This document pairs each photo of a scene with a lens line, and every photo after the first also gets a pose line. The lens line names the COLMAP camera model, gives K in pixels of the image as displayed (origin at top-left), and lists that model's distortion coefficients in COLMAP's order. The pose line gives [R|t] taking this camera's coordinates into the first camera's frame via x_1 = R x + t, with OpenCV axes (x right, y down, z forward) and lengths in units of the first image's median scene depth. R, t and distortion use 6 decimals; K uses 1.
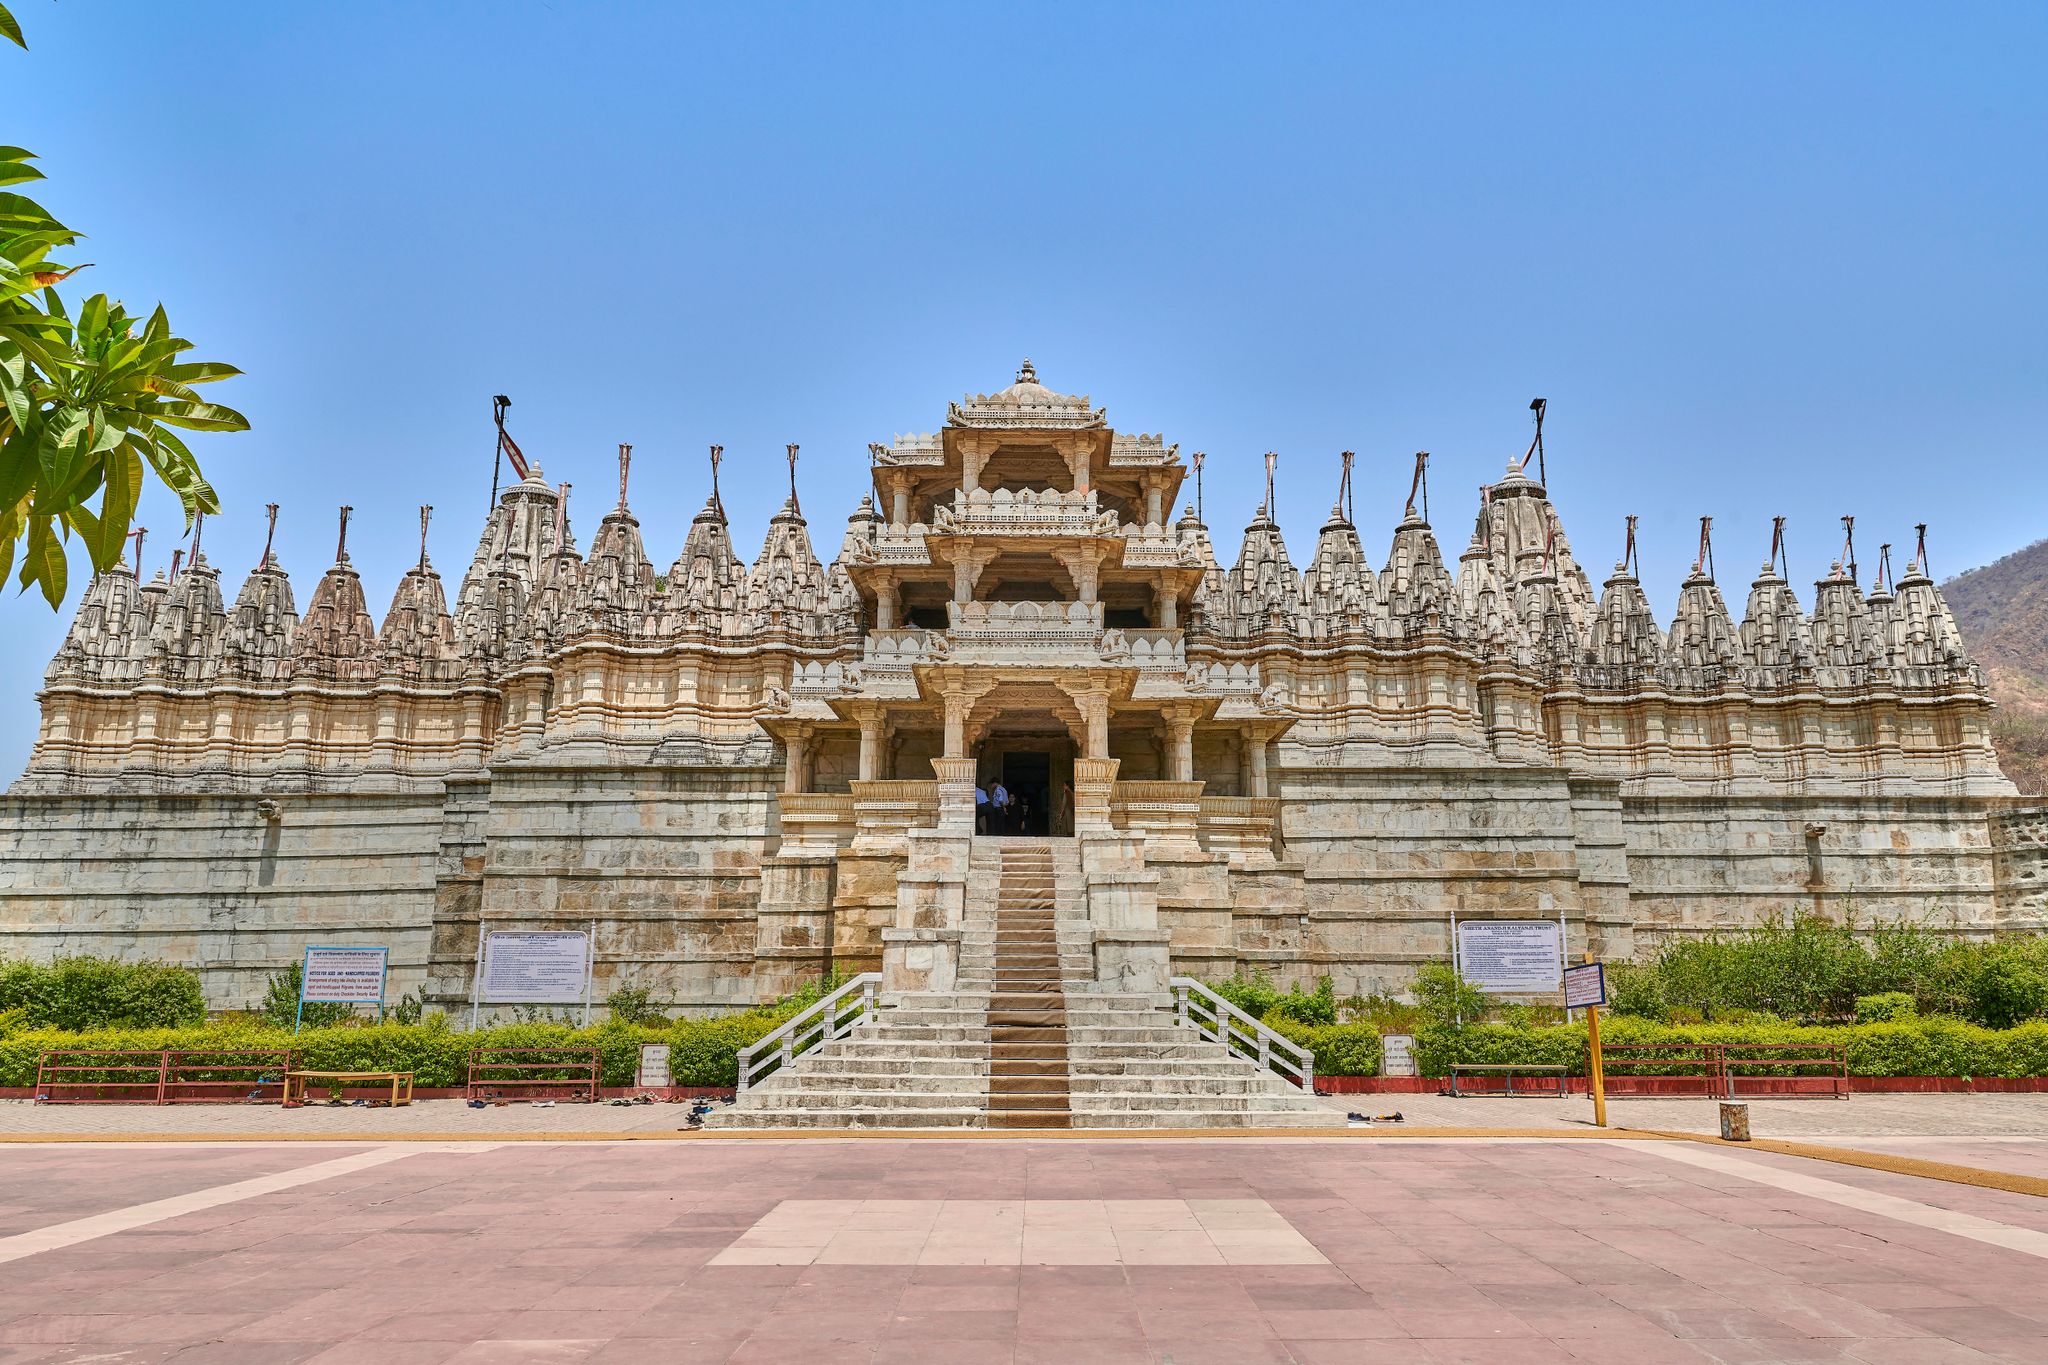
lens RADIAL K [[1396.2, 0, 1024.0], [0, 1396.2, 682.5], [0, 0, 1]] dist [-0.009826, -0.001572]
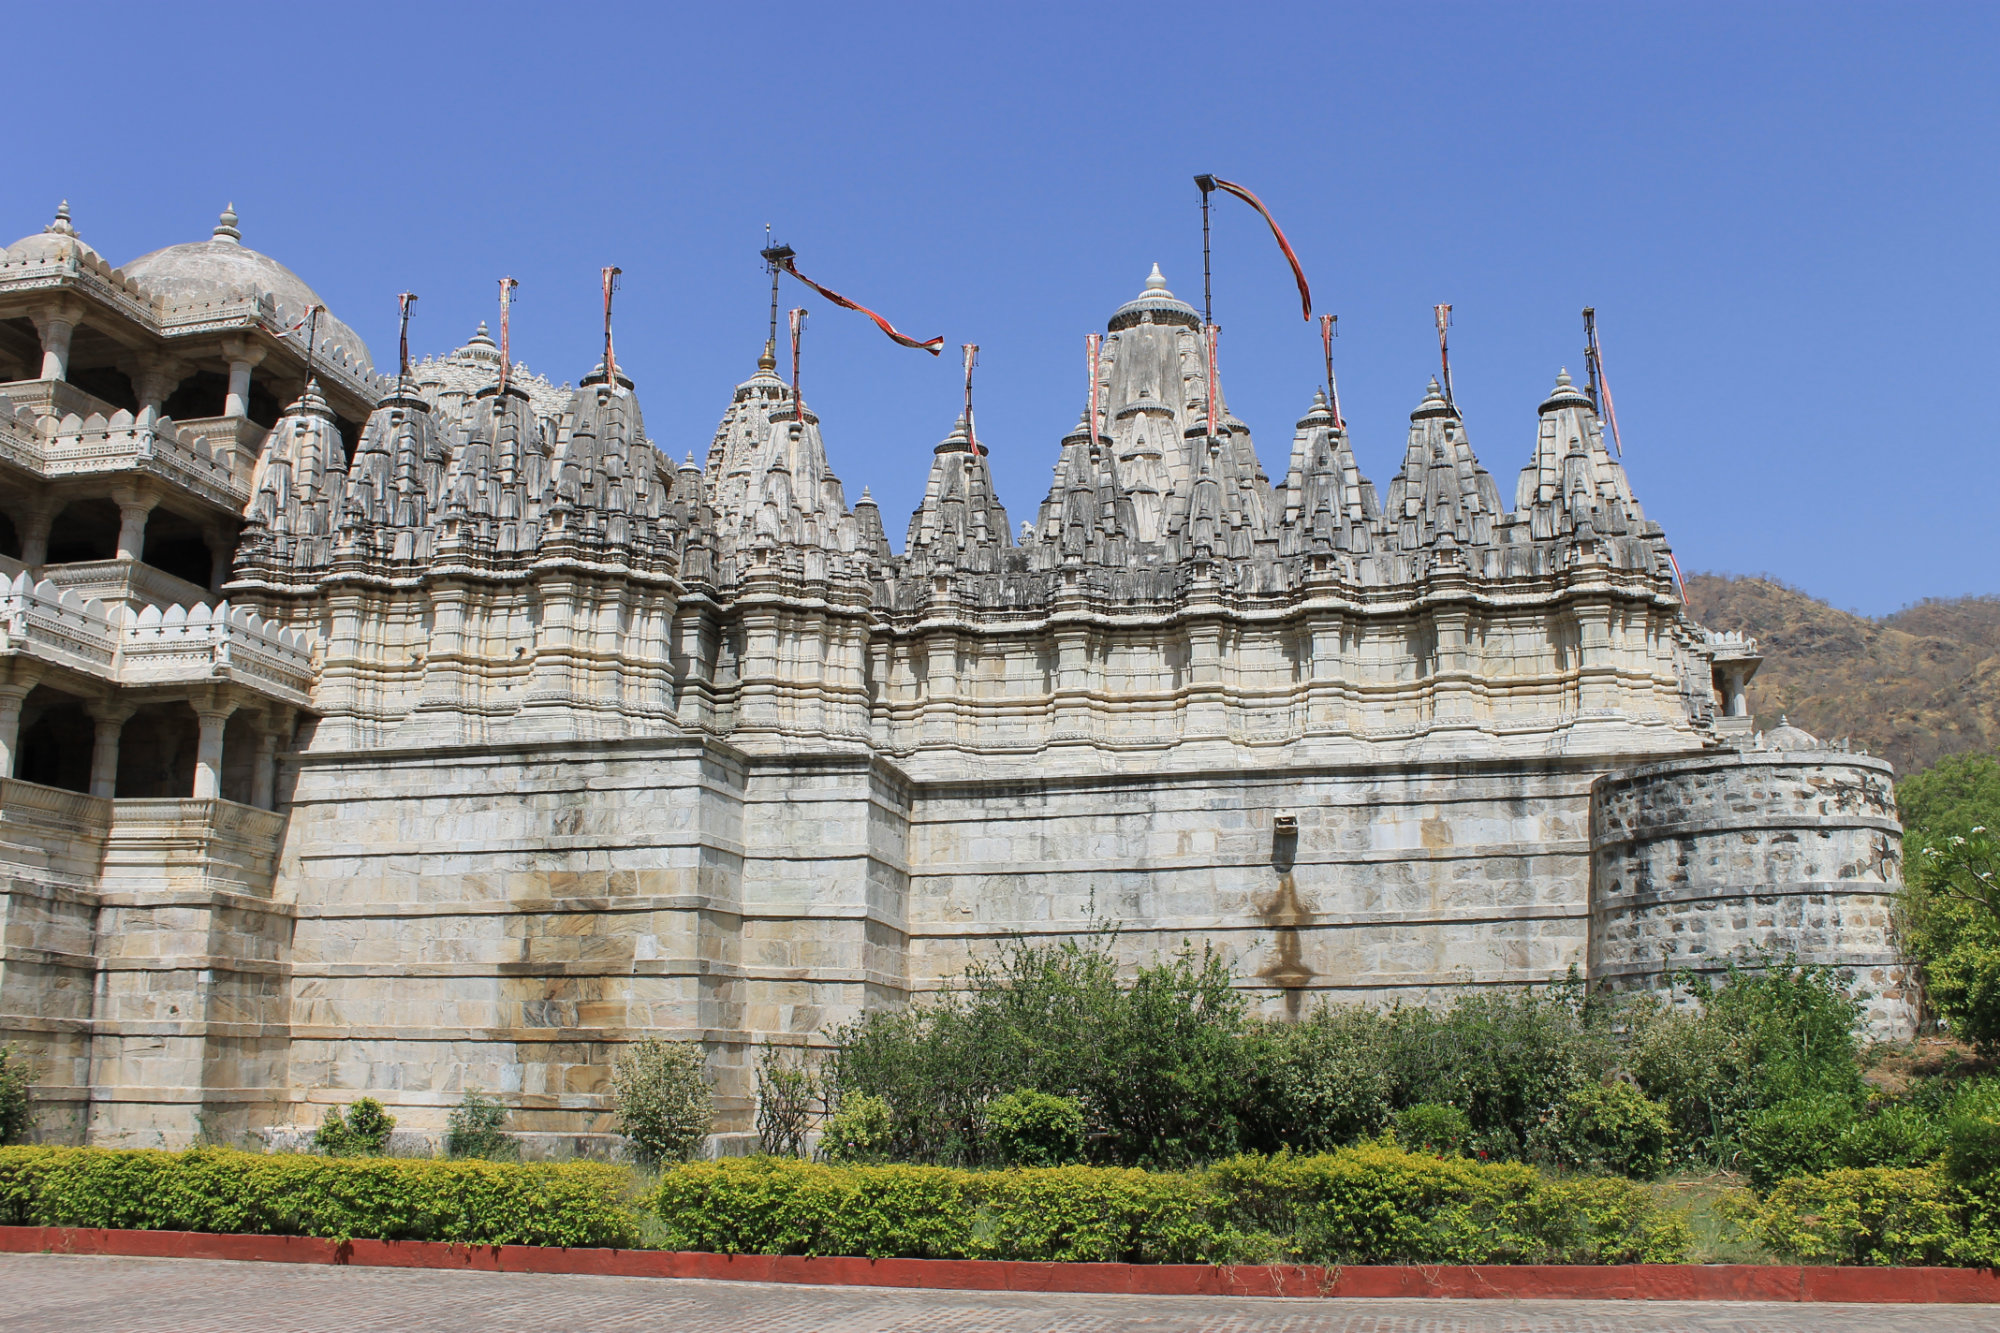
lens RADIAL K [[1932.8, 0, 1000.0], [0, 1932.8, 666.5], [0, 0, 1]] dist [-0.098176, -0.000119]
pose [[0.973798, -0.052340, -0.221309, 0.636449], [0.051615, 0.998626, -0.009060, 0.039635], [0.221479, -0.002600, 0.975162, 0.156858]]
